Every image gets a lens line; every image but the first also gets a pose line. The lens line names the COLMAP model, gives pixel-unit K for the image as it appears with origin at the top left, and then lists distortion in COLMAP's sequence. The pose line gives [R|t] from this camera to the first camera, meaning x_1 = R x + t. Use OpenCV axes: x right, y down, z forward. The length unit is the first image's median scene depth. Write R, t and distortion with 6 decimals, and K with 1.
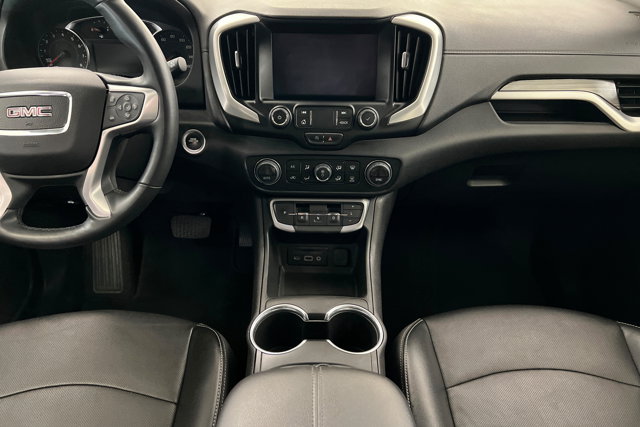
lens RADIAL K [[482.0, 0, 317.1], [0, 482.0, 221.1], [0, 0, 1]] dist [0.044267, -0.048356]
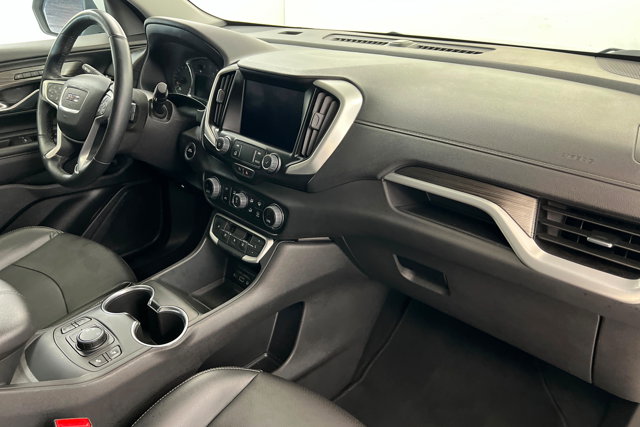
lens RADIAL K [[482.0, 0, 314.9], [0, 482.0, 213.0], [0, 0, 1]] dist [0.044267, -0.048356]
pose [[0.723889, 0.295909, -0.623236, 0.869169], [-0.390047, 0.920658, -0.015916, -0.127226], [0.569077, 0.254612, 0.781872, 0.234455]]
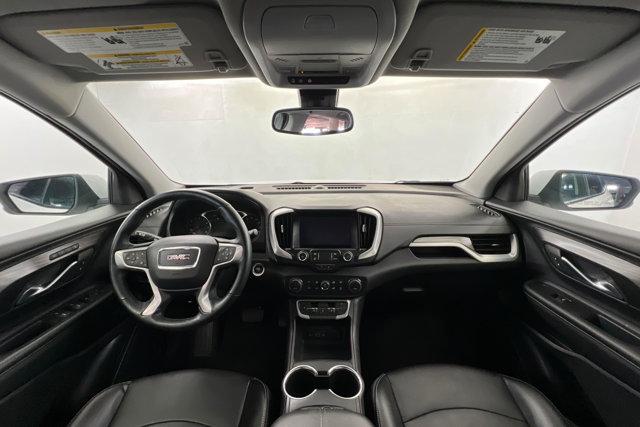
lens RADIAL K [[257.9, 0, 319.9], [0, 257.9, 215.6], [0, 0, 1]] dist [-0.003272, 0.001160]
pose [[0.999889, -0.012394, -0.008312, 0.003401], [0.008807, 0.939737, -0.341784, -0.012444], [0.012047, 0.341672, 0.939742, -0.040493]]
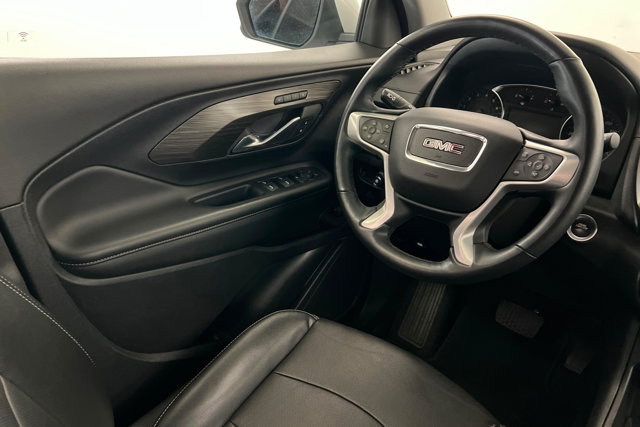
lens RADIAL K [[482.0, 0, 314.6], [0, 482.0, 208.9], [0, 0, 1]] dist [0.044267, -0.048356]
pose [[0.731704, 0.312489, -0.605771, -0.091740], [-0.426386, 0.903208, -0.049104, 0.054277], [0.531793, 0.294222, 0.794122, 0.046729]]
